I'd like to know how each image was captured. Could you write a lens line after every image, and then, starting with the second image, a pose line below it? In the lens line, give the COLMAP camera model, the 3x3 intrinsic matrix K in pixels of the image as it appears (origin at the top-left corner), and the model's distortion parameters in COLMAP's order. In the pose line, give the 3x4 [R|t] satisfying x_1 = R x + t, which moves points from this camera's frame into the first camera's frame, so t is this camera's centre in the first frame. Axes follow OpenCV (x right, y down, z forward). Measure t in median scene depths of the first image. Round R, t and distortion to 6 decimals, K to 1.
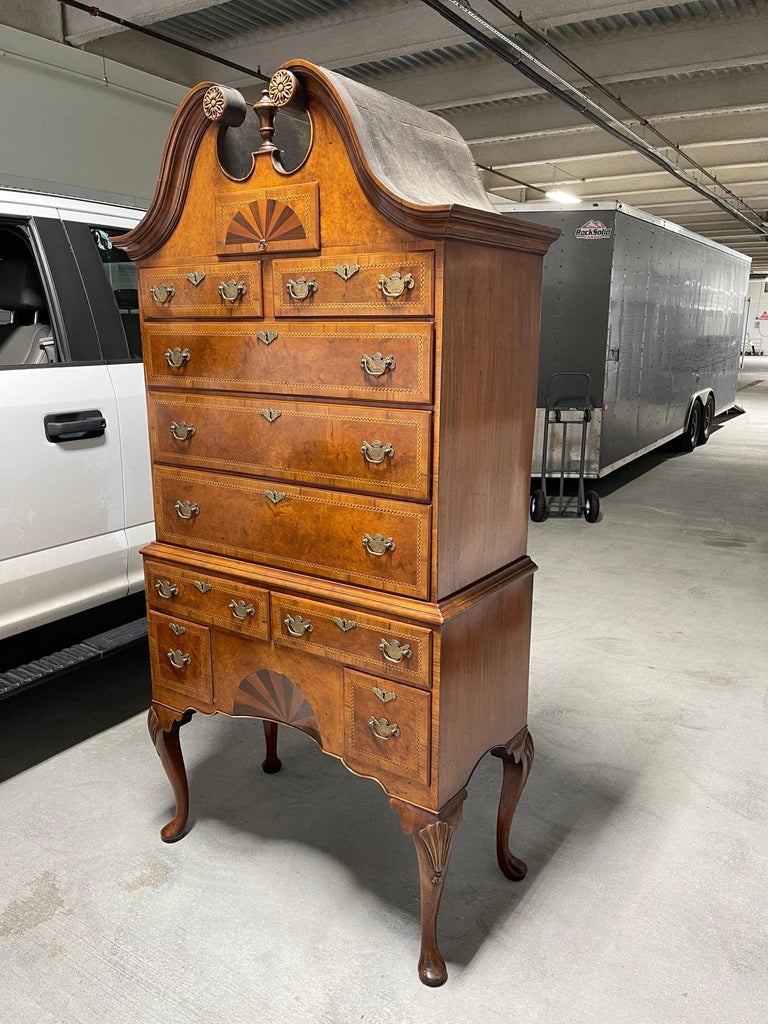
lens RADIAL K [[764.1, 0, 384.0], [0, 764.1, 512.0], [0, 0, 1]] dist [0.127207, -0.159370]
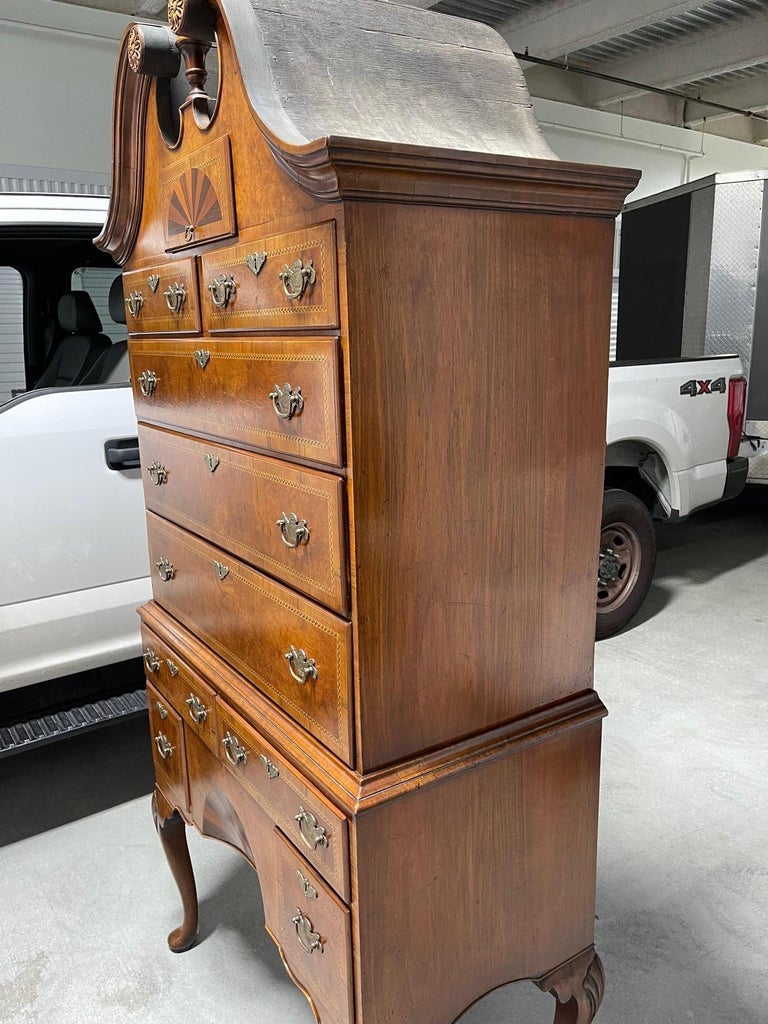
lens RADIAL K [[764.1, 0, 384.0], [0, 764.1, 512.0], [0, 0, 1]] dist [0.127207, -0.159370]
pose [[0.927547, 0.062496, -0.368443, 0.283998], [-0.061994, 0.997989, 0.013213, -0.099459], [0.368528, 0.010586, 0.929556, 0.375042]]
